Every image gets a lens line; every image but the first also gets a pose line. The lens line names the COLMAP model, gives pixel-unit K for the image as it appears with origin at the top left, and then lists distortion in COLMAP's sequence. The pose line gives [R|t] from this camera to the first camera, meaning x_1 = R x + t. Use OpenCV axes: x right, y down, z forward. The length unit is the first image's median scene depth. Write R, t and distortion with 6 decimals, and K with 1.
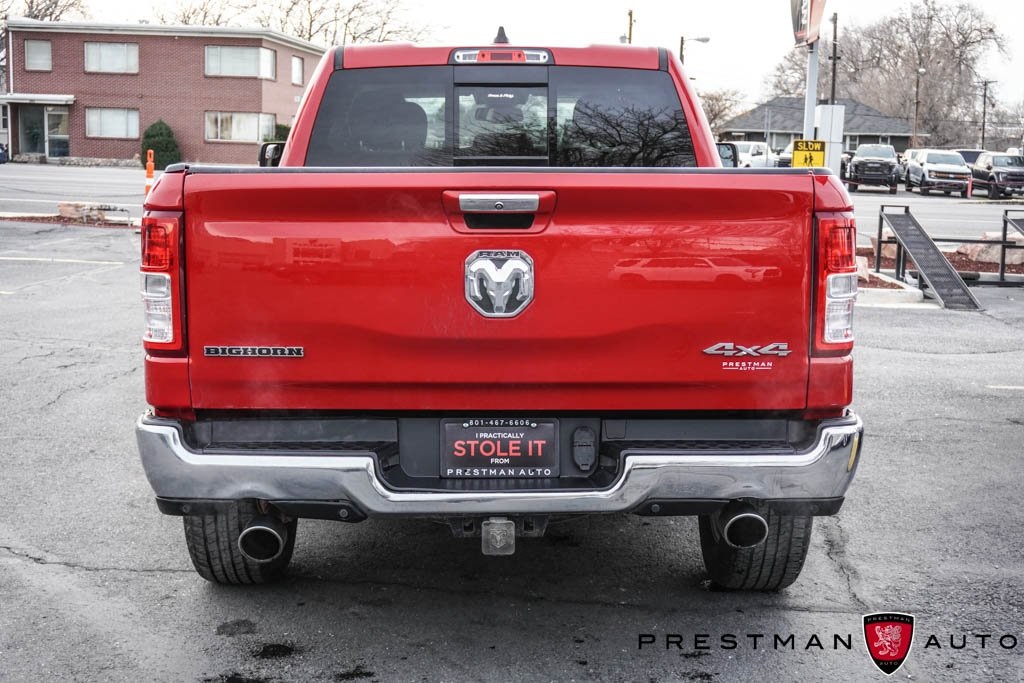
lens RADIAL K [[1430.4, 0, 482.7], [0, 1430.4, 347.0], [0, 0, 1]] dist [0.018273, 0.000000]
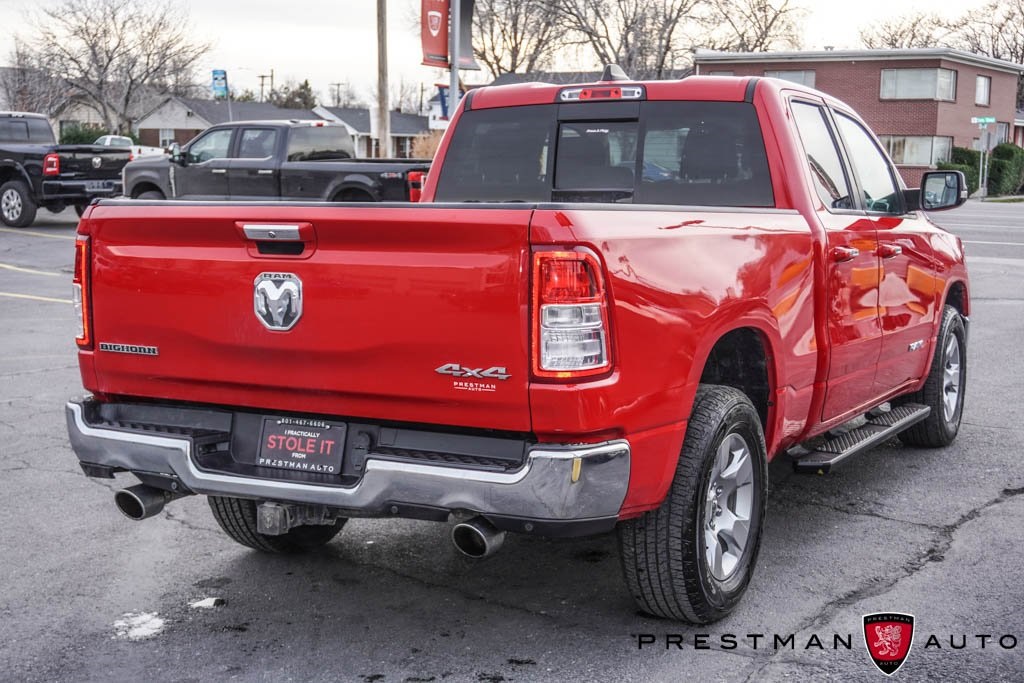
lens RADIAL K [[1430.4, 0, 454.8], [0, 1430.4, 334.7], [0, 0, 1]] dist [0.018273, 0.000000]
pose [[0.867391, 0.048171, -0.495290, 0.686585], [-0.060637, 0.998118, -0.009117, -0.014712], [0.493918, 0.037941, 0.868680, 0.056775]]
